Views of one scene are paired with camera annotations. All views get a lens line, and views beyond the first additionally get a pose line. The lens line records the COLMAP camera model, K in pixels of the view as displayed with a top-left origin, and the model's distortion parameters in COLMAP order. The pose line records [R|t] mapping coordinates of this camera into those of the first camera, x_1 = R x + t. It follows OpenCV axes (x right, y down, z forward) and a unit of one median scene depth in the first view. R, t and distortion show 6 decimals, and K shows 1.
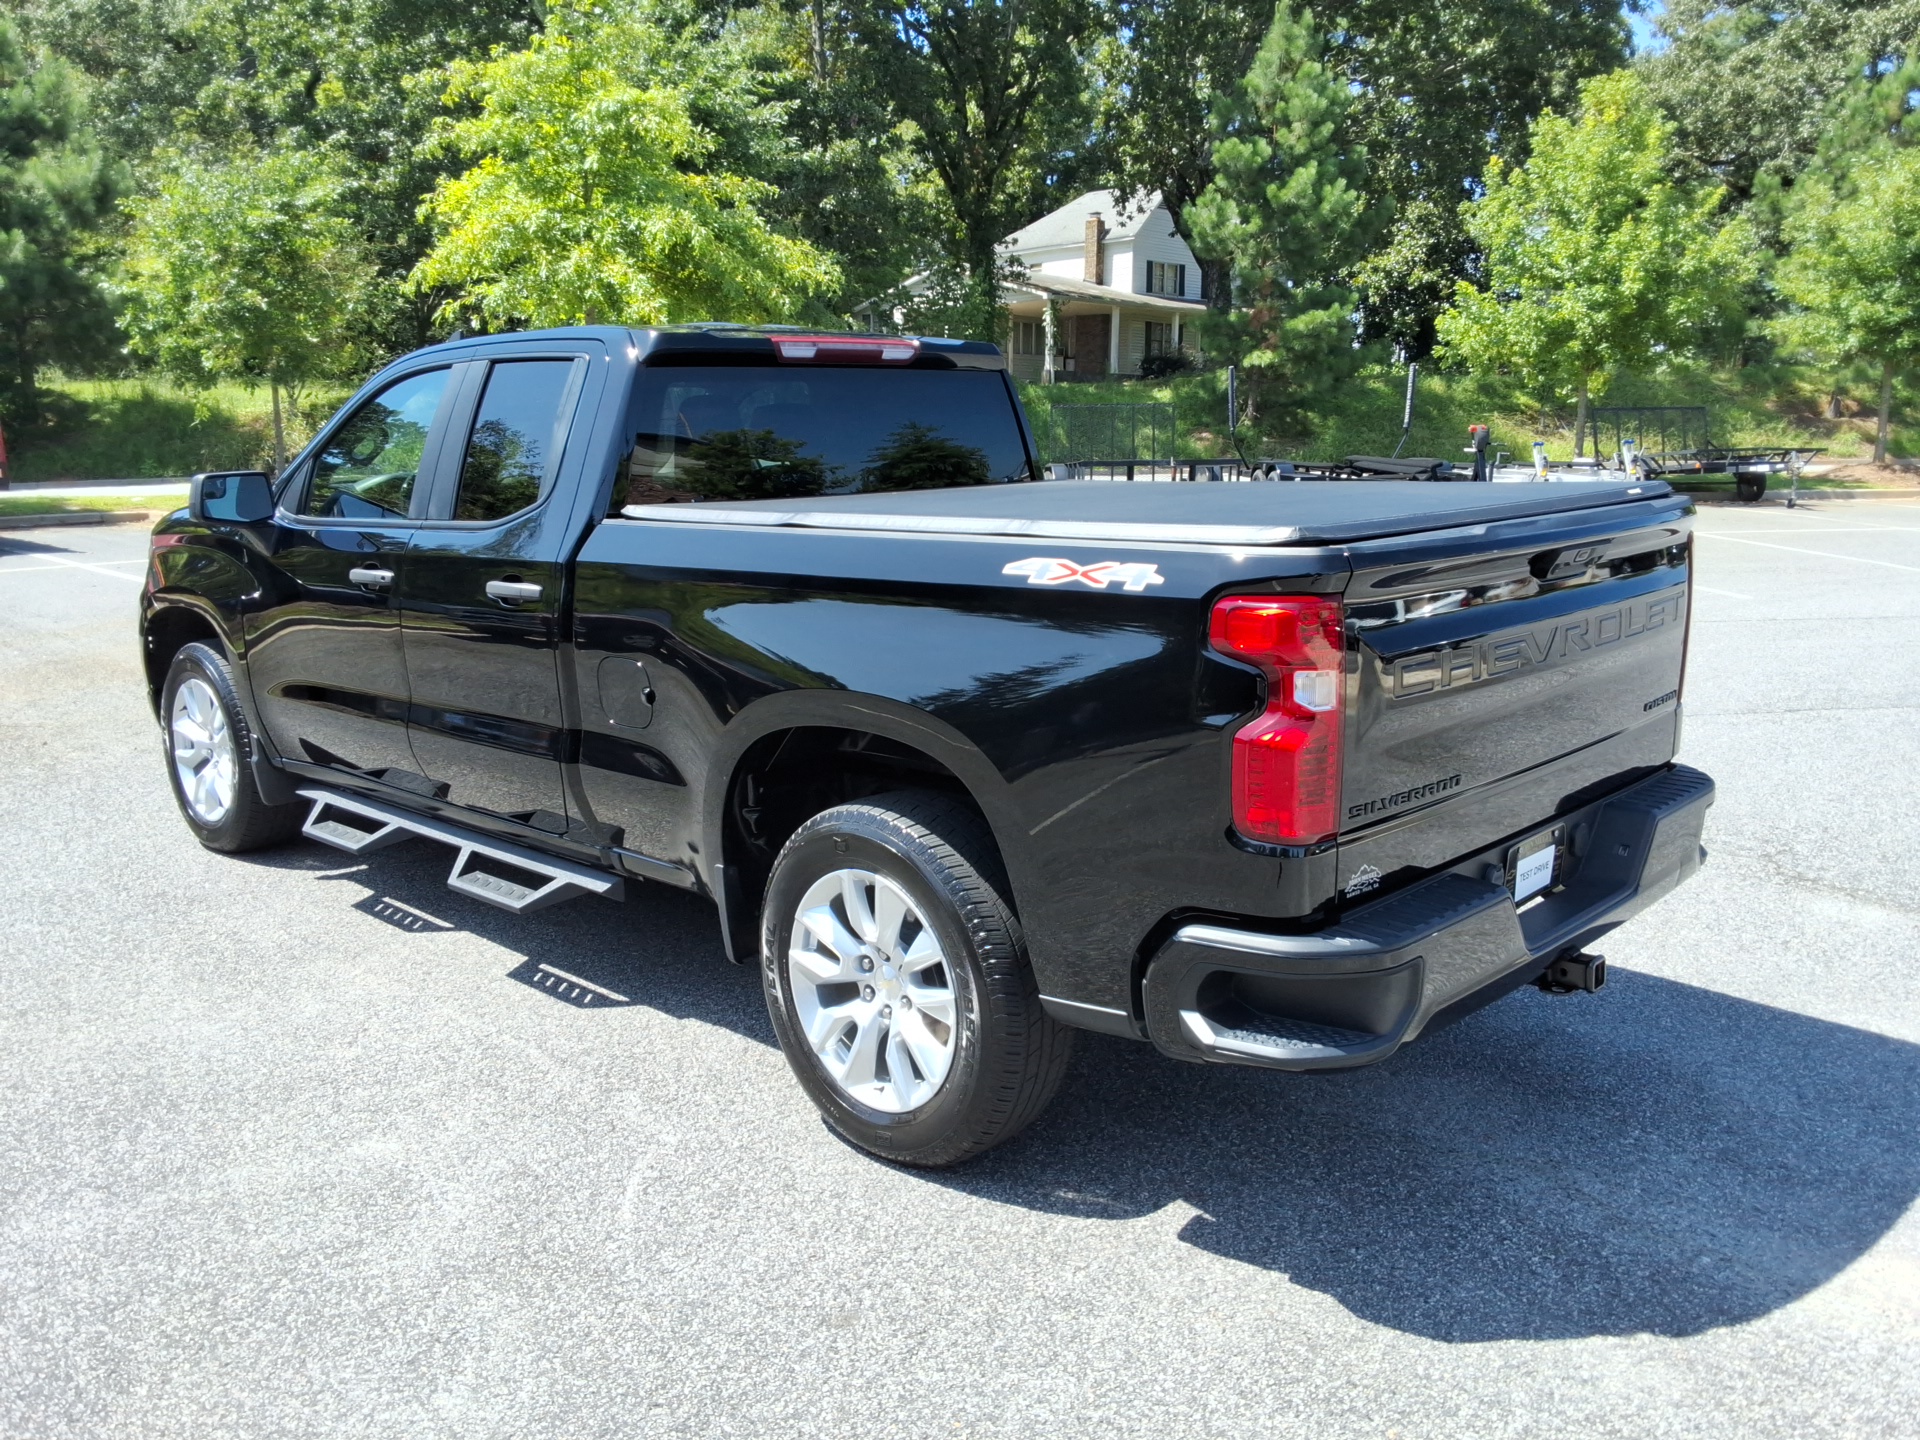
lens RADIAL K [[1538.4, 0, 961.5], [0, 1538.4, 720.3], [0, 0, 1]] dist [0.079437, -0.120457]
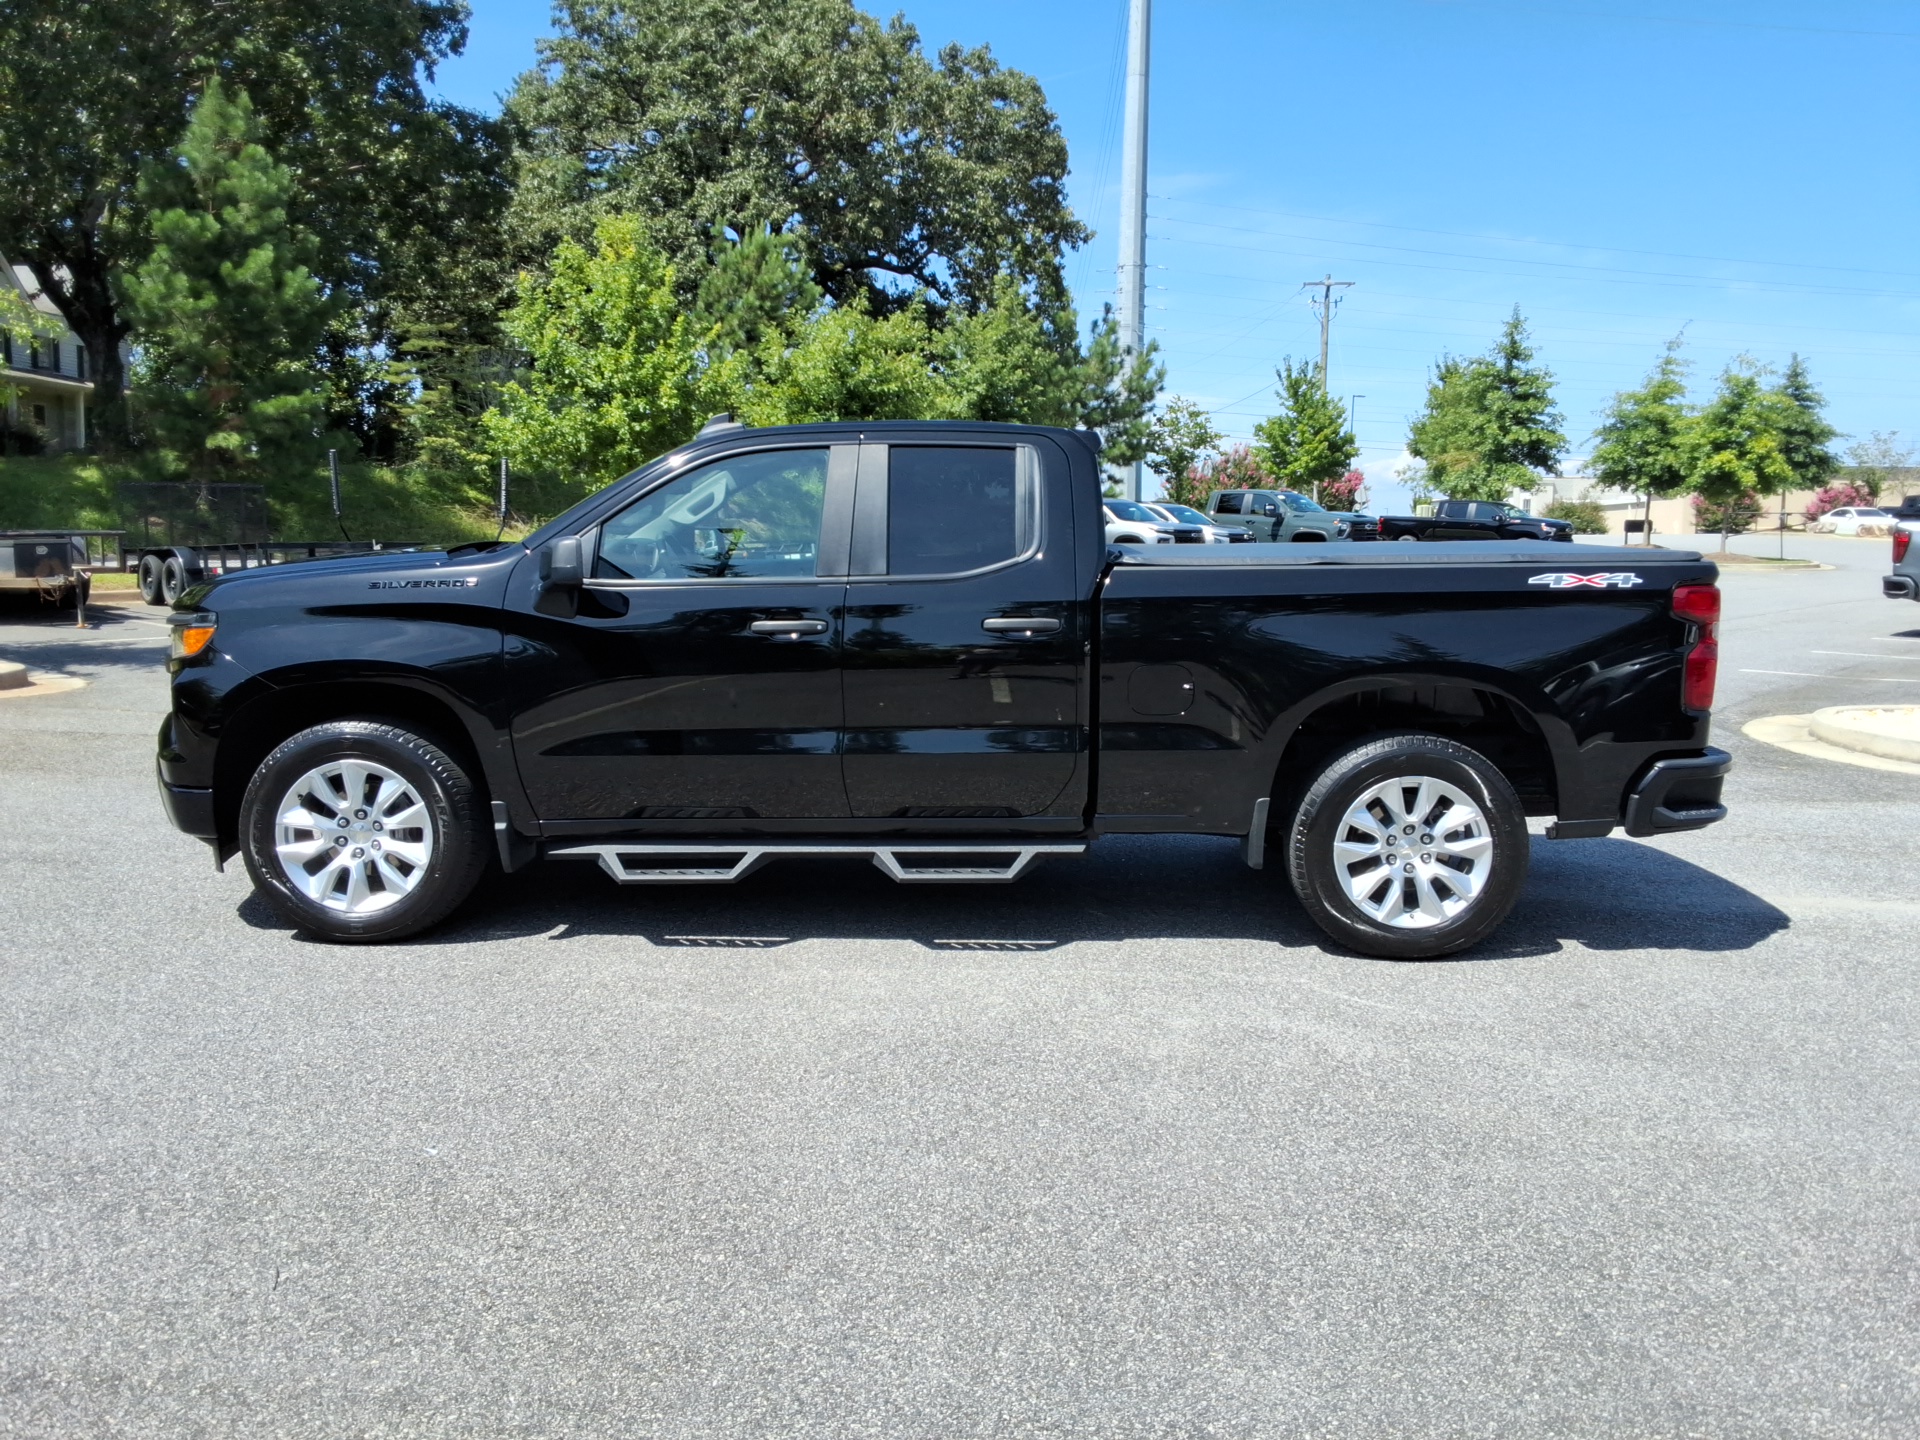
lens RADIAL K [[1538.4, 0, 970.3], [0, 1538.4, 716.0], [0, 0, 1]] dist [0.079437, -0.120457]
pose [[0.728980, -0.071326, 0.680808, -0.211343], [0.112909, 0.993463, -0.016815, 0.001308], [-0.675159, 0.089127, 0.732268, 0.017566]]
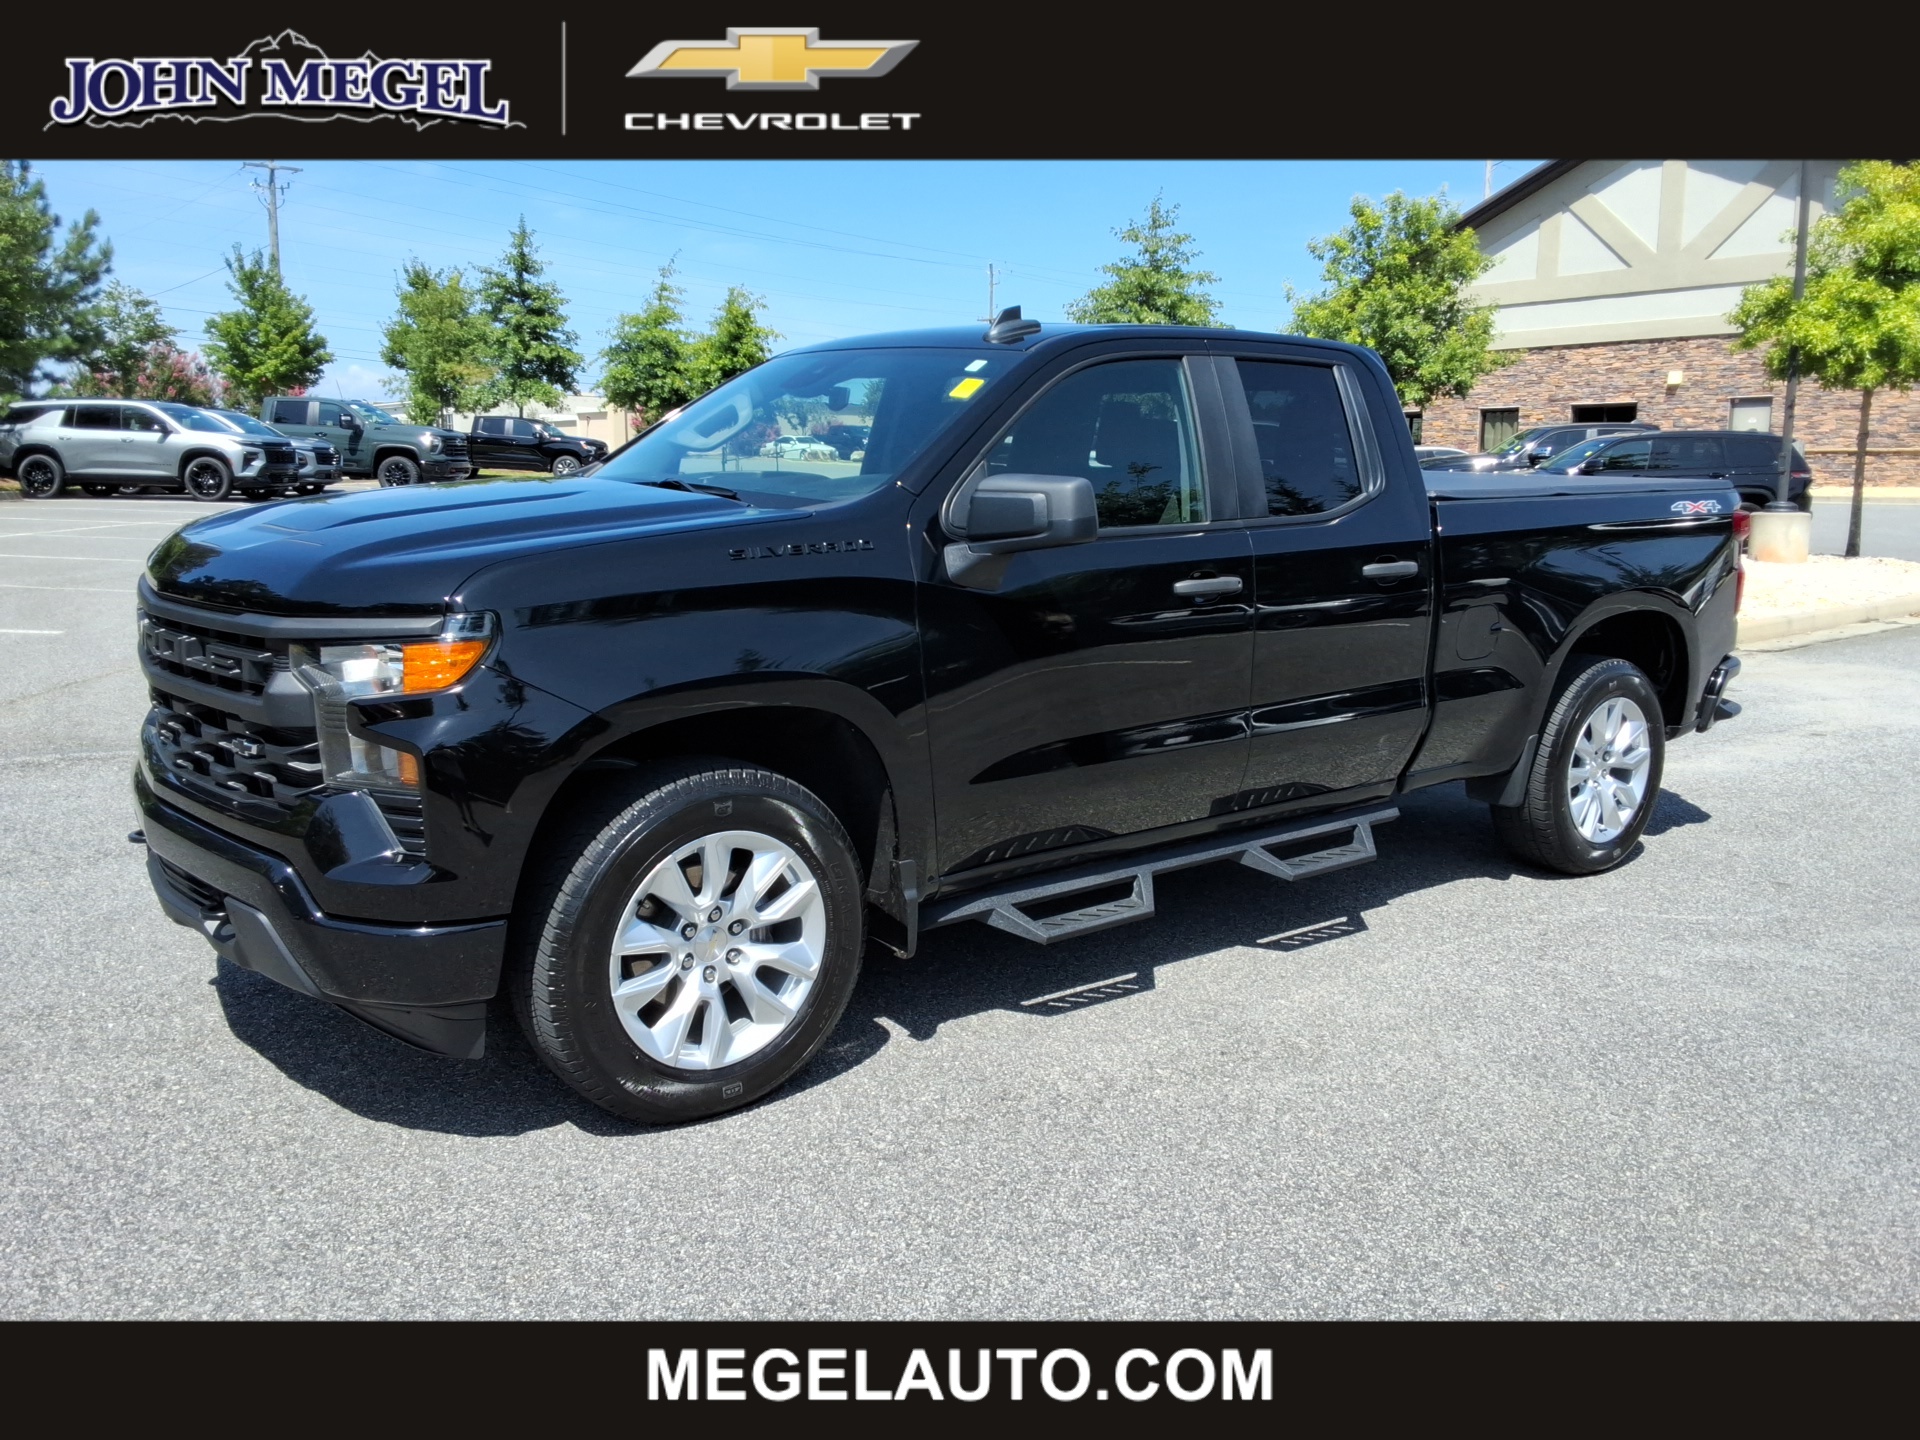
lens RADIAL K [[1538.4, 0, 980.5], [0, 1538.4, 728.2], [0, 0, 1]] dist [0.079437, -0.120457]
pose [[0.128255, -0.162862, 0.978277, -0.257804], [0.162473, 0.976547, 0.141274, -0.032020], [-0.978342, 0.140825, 0.151708, 0.200875]]
